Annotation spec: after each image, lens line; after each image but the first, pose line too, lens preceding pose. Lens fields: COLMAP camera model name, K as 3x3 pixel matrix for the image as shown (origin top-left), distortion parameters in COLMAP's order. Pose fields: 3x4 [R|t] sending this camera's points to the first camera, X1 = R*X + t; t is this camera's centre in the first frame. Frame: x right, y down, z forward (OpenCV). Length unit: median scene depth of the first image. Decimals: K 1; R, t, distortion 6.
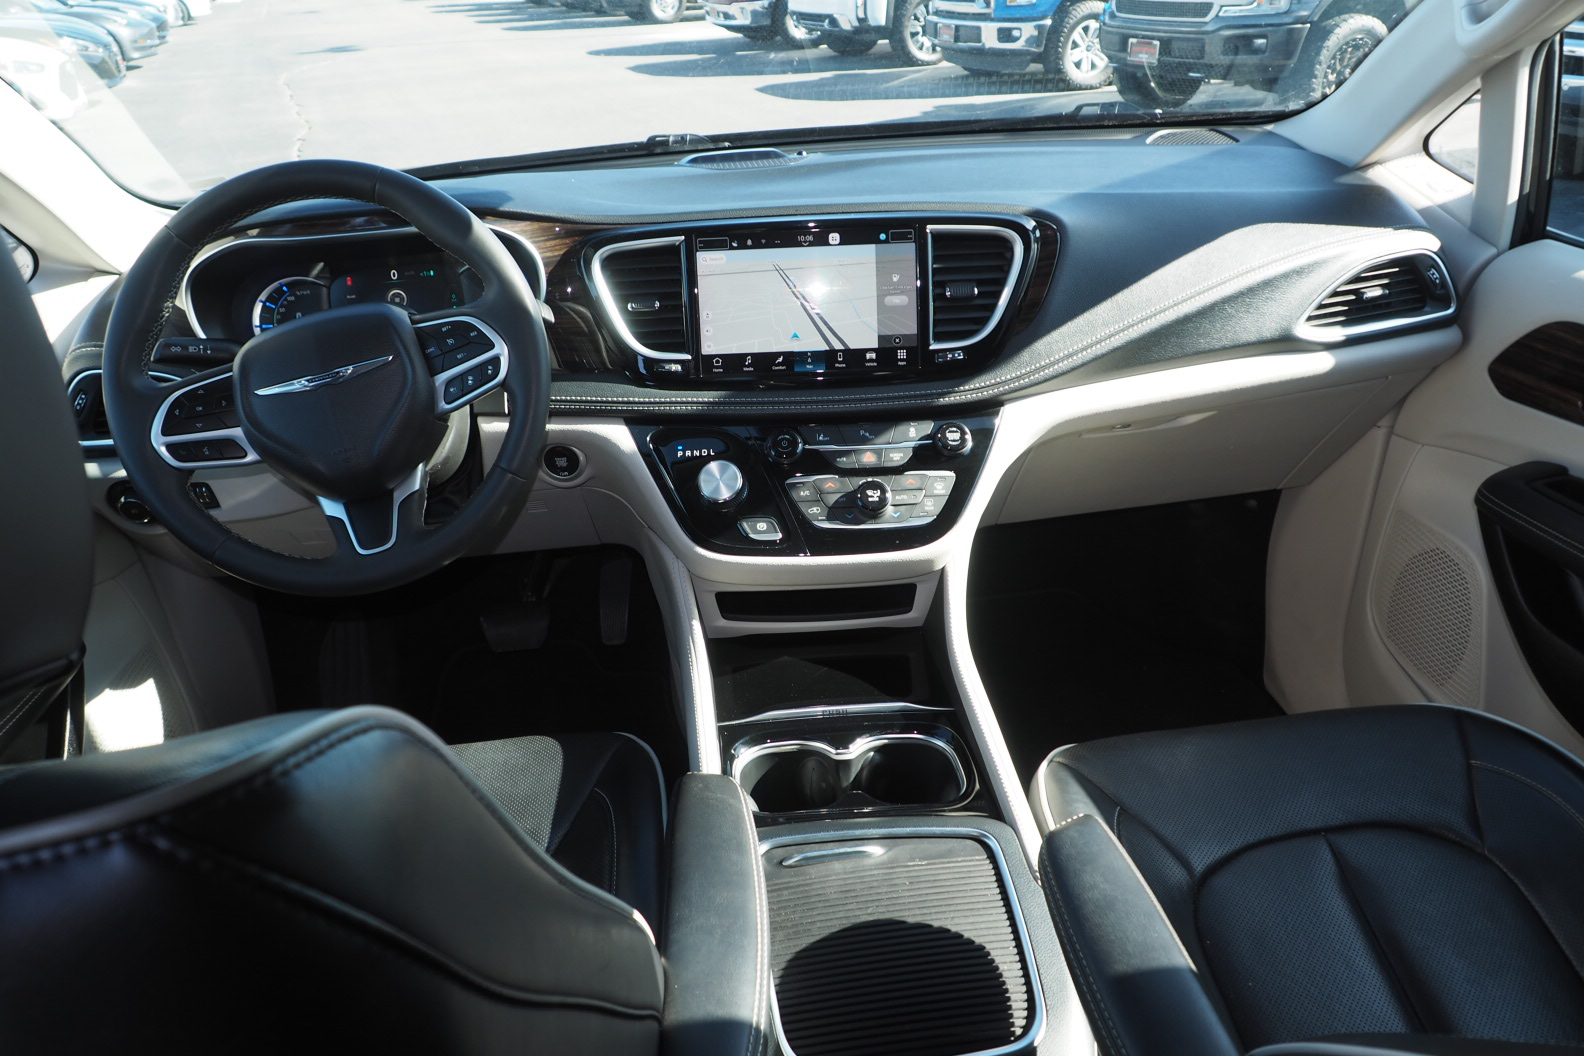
lens RADIAL K [[1141.5, 0, 792.0], [0, 1141.5, 528.0], [0, 0, 1]] dist [-0.026095, -0.002746]
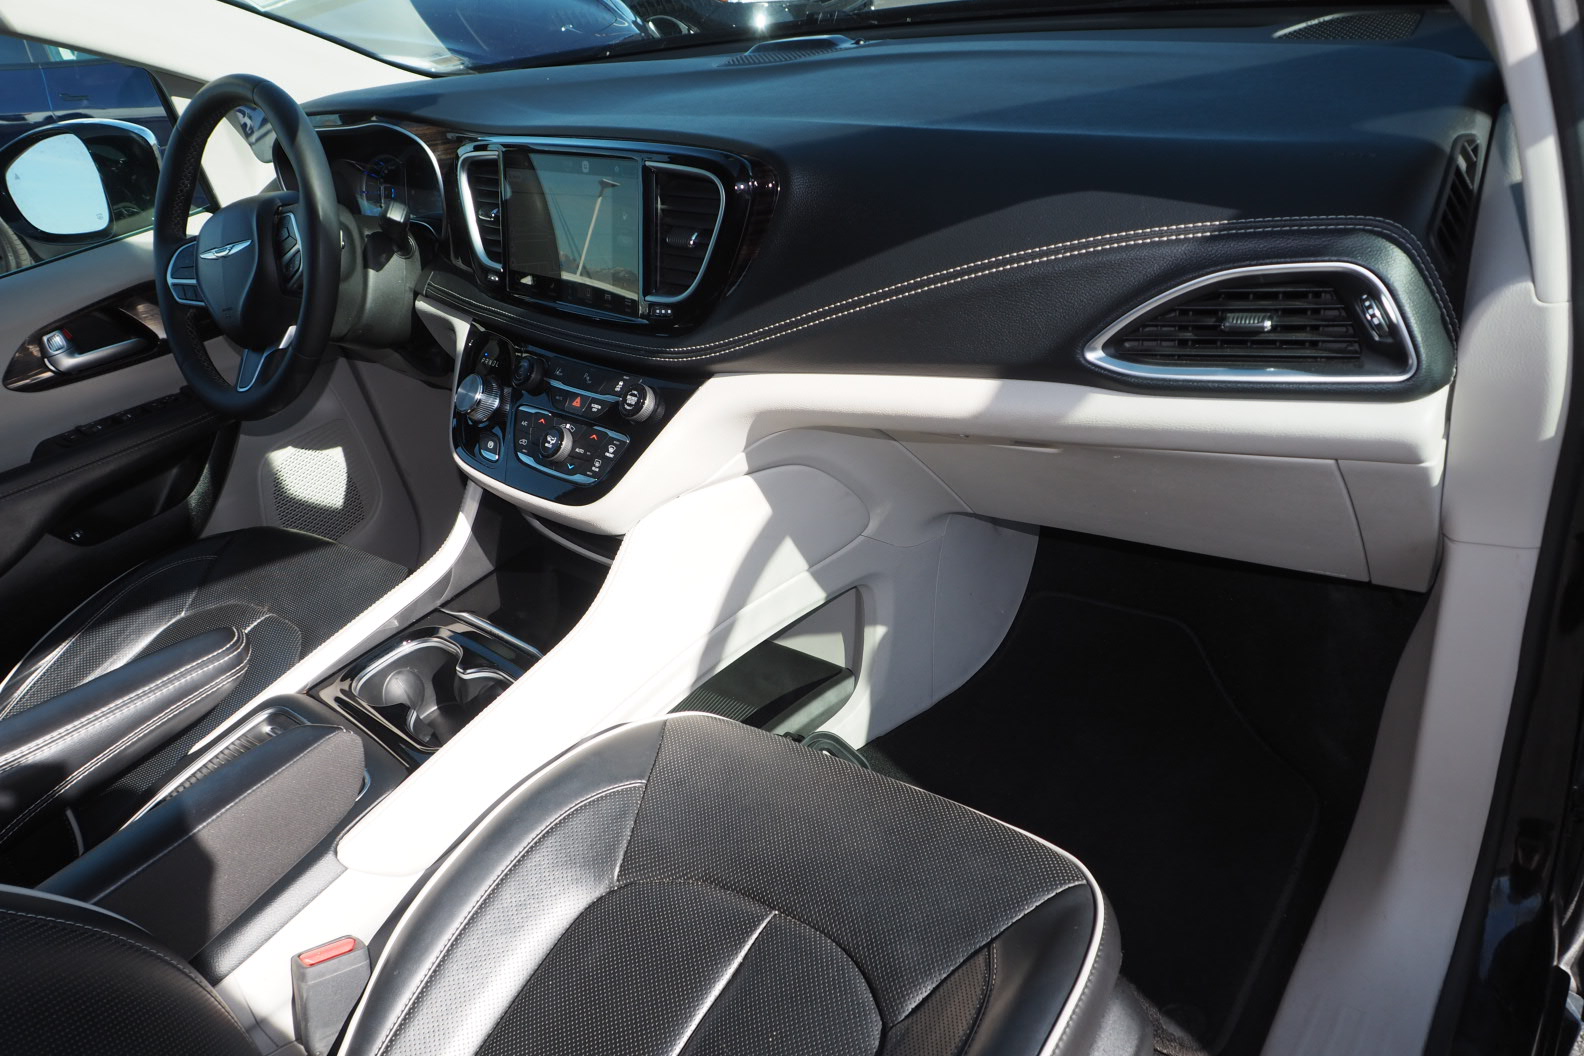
lens RADIAL K [[1141.5, 0, 792.0], [0, 1141.5, 528.0], [0, 0, 1]] dist [-0.026095, -0.002746]
pose [[0.717184, 0.289055, -0.634109, 0.818931], [-0.192043, 0.956665, 0.218887, -0.202102], [0.669900, -0.035206, 0.741616, 0.407639]]
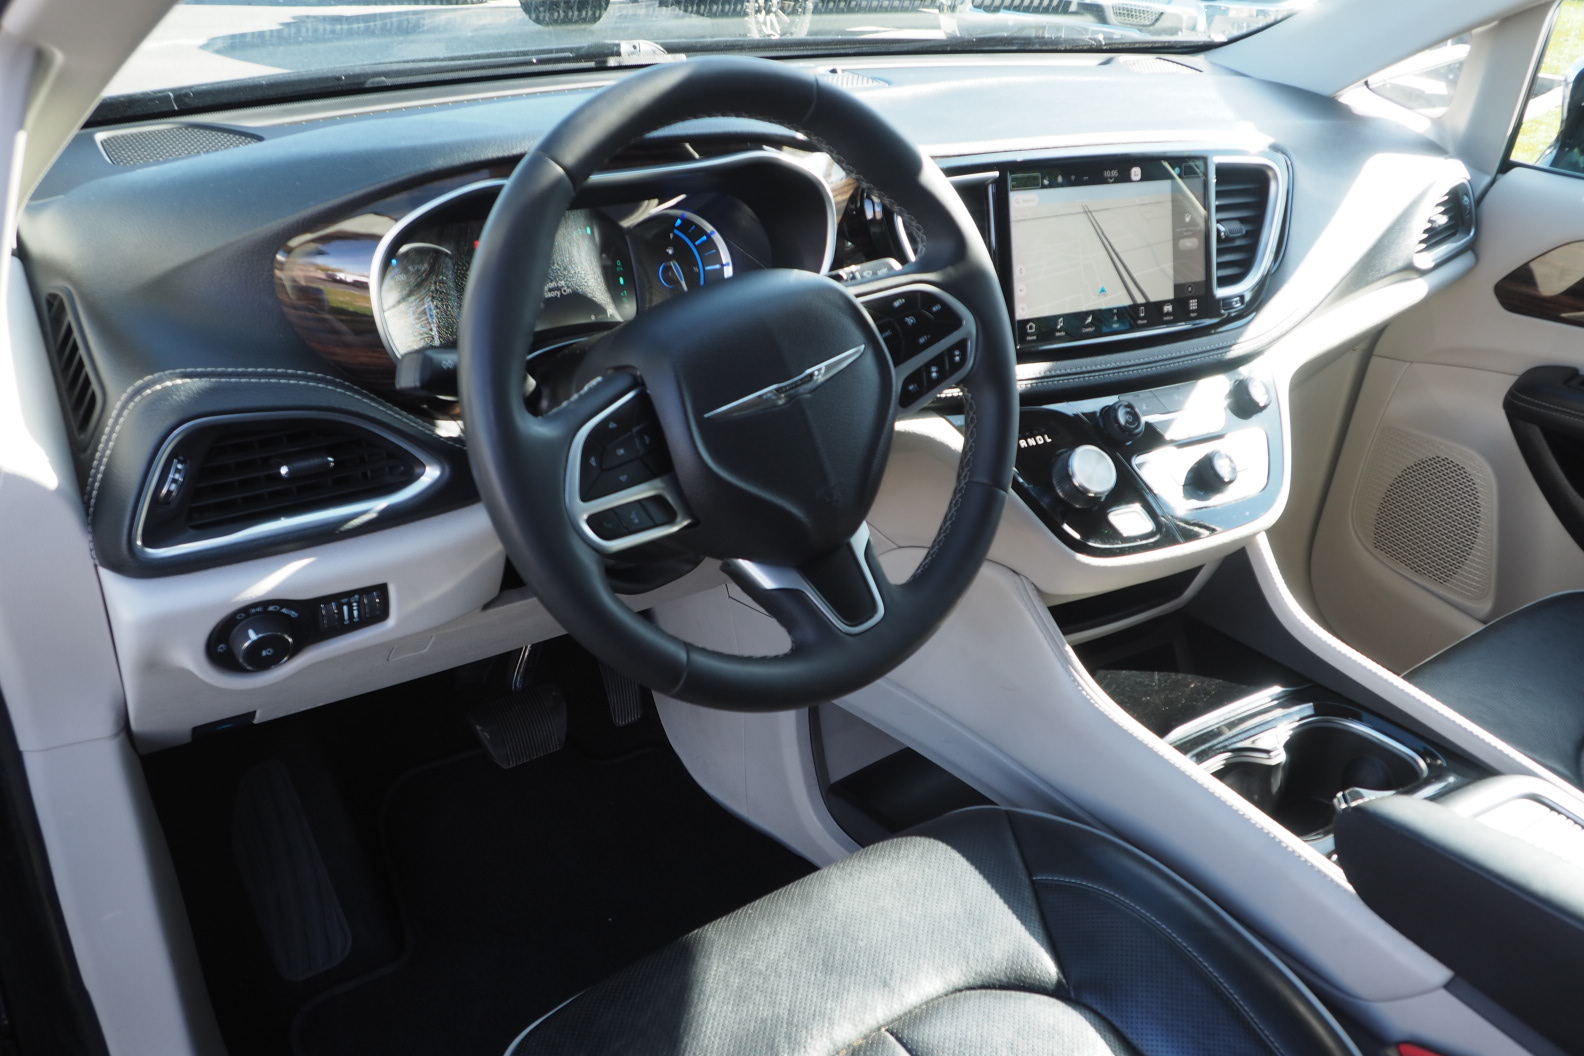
lens RADIAL K [[1311.0, 0, 792.0], [0, 1311.0, 528.0], [0, 0, 1]] dist [0.001696, -0.009191]
pose [[0.846739, -0.146811, 0.511350, -0.711911], [0.141543, 0.988695, 0.049480, -0.075377], [-0.512834, 0.030481, 0.857947, 0.292605]]
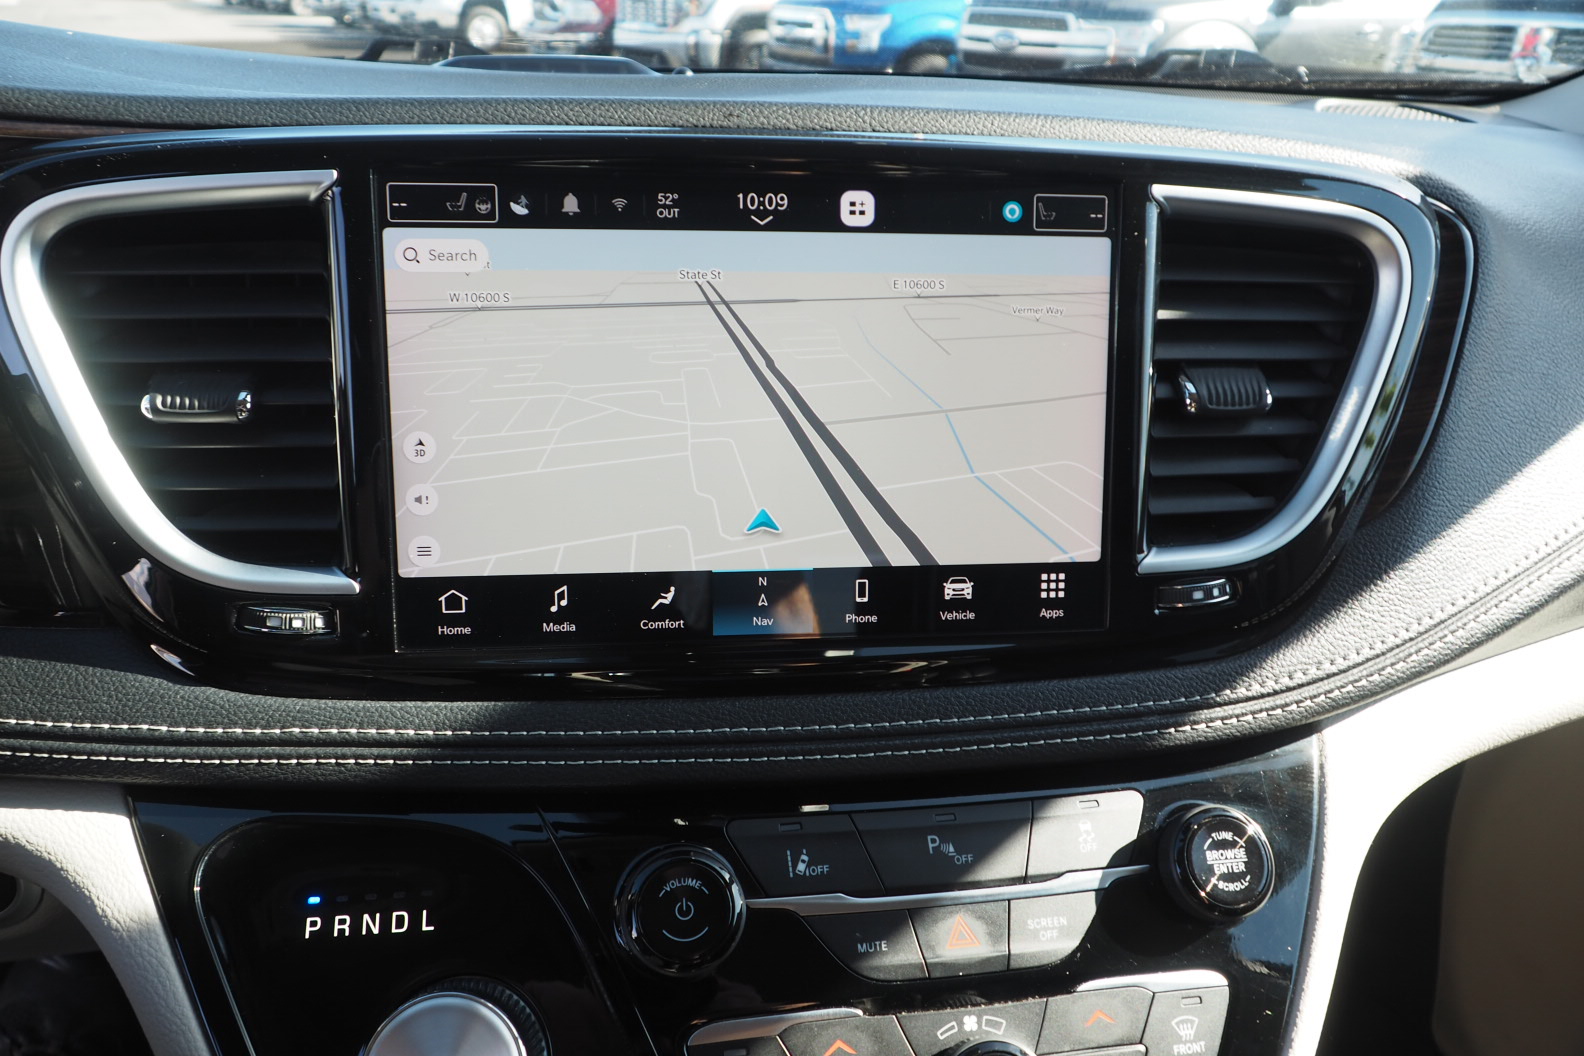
lens RADIAL K [[1102.7, 0, 792.0], [0, 1102.7, 528.0], [0, 0, 1]] dist [-0.038512, 0.000755]
pose [[0.986673, 0.016390, 0.161889, -0.025280], [-0.010215, 0.999191, -0.038902, -0.155762], [-0.162395, 0.036730, 0.986042, 0.708685]]
